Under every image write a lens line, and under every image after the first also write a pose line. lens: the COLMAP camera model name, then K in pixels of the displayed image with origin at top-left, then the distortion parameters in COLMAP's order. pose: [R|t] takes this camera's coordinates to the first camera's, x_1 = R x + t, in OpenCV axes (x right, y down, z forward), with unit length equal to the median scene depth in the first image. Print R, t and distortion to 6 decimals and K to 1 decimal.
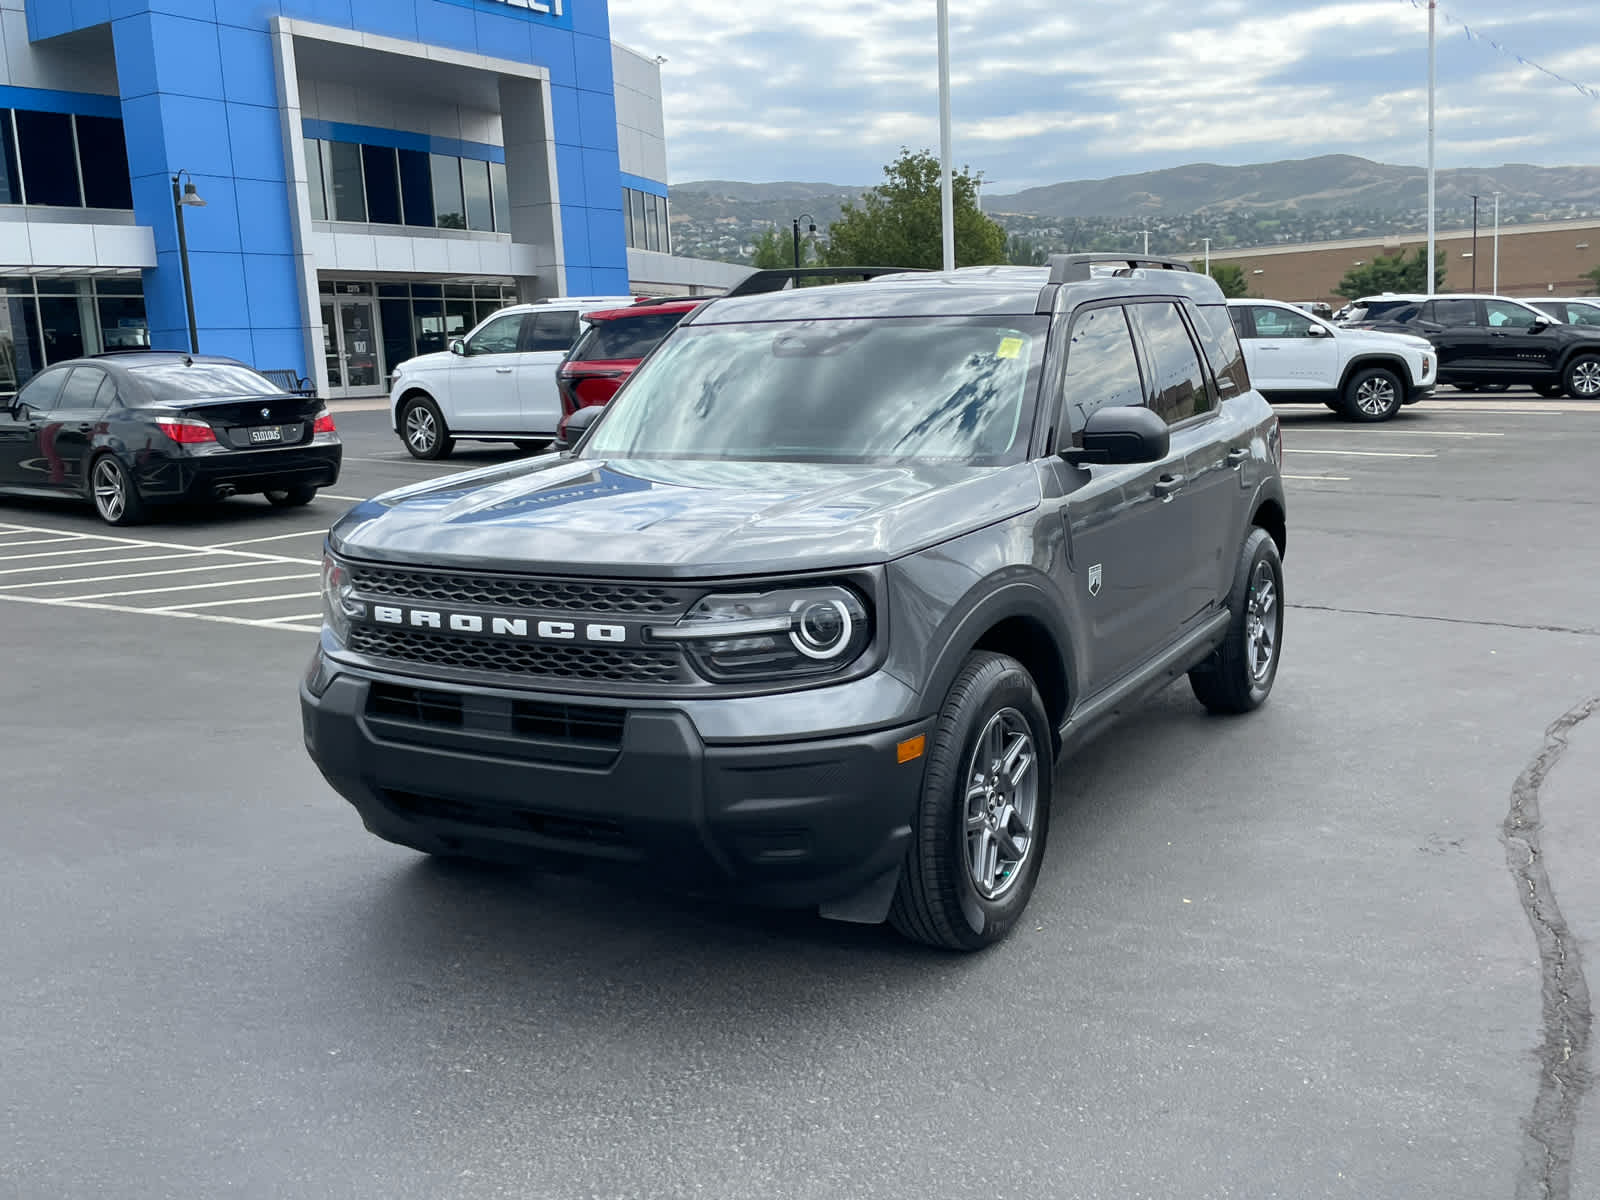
lens RADIAL K [[1554.6, 0, 800.0], [0, 1554.6, 600.0], [0, 0, 1]] dist [0.101297, -0.152216]
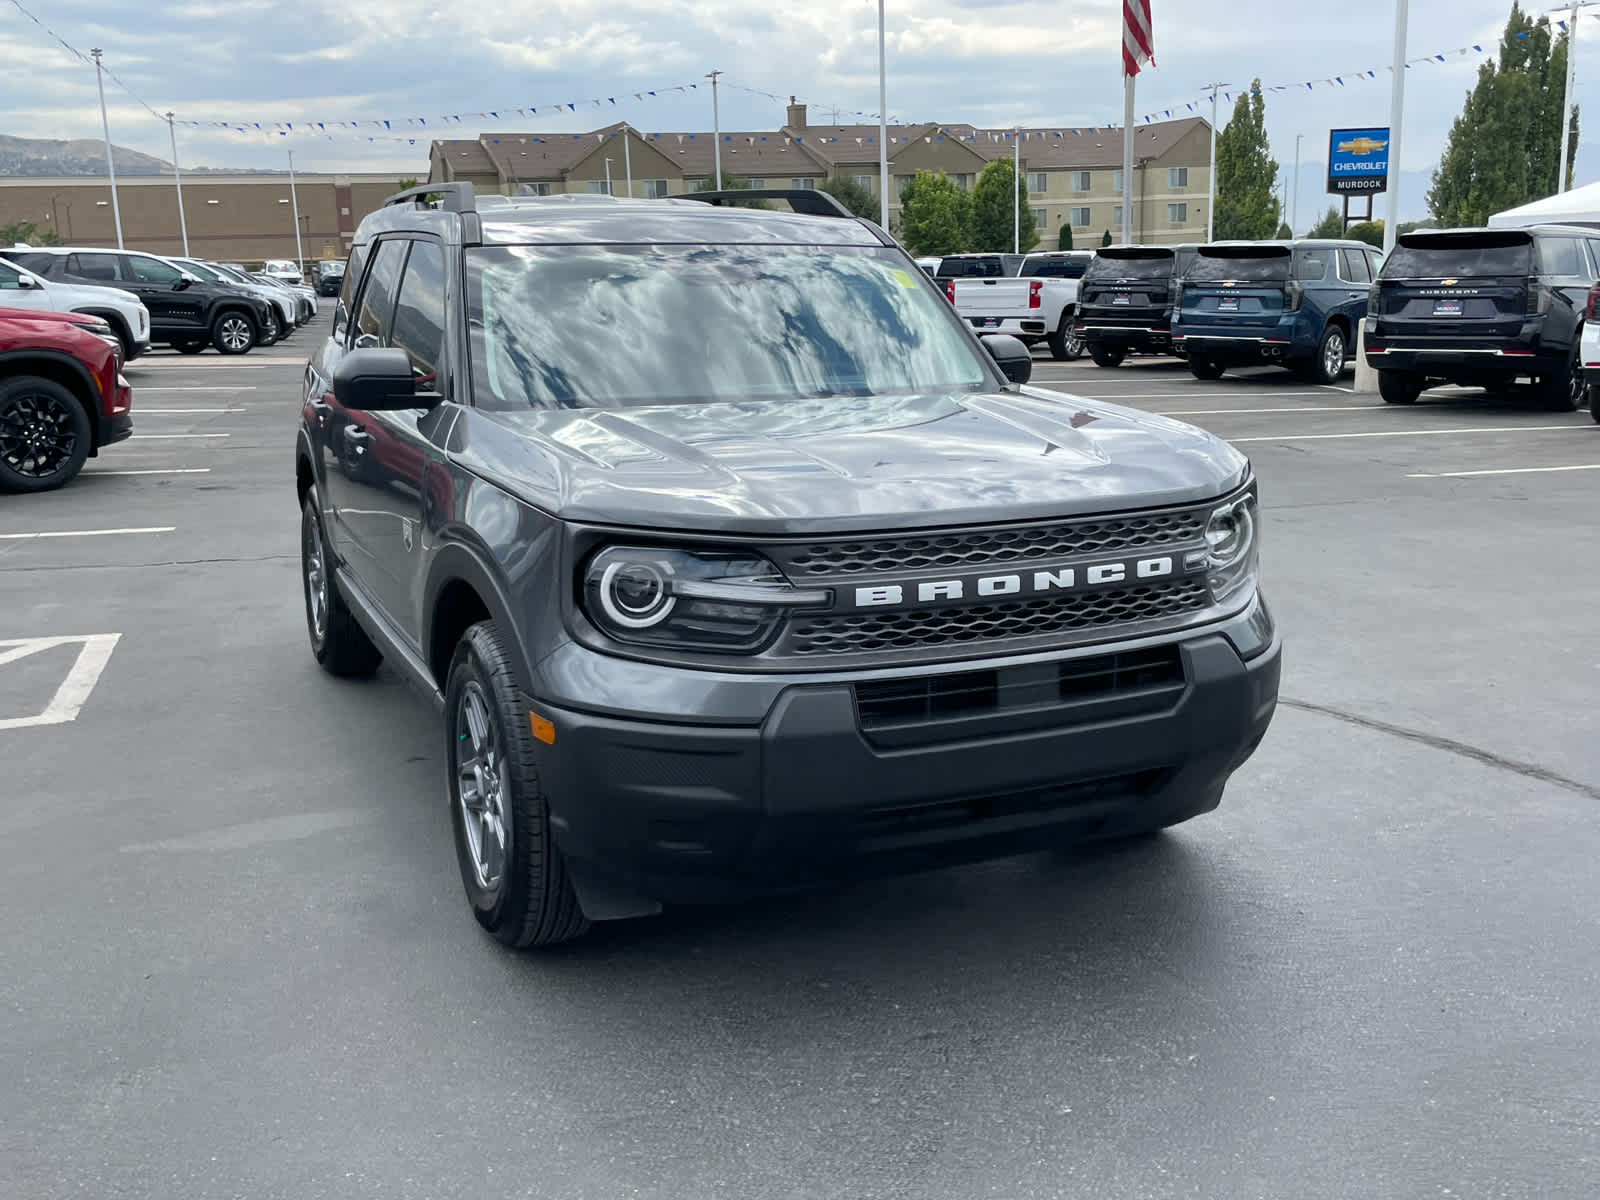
lens RADIAL K [[1554.6, 0, 800.0], [0, 1554.6, 600.0], [0, 0, 1]] dist [0.101297, -0.152216]
pose [[0.592801, -0.144304, 0.792315, -0.253037], [0.125836, 0.988329, 0.085855, -0.016998], [-0.795457, 0.048807, 0.604041, 0.152294]]
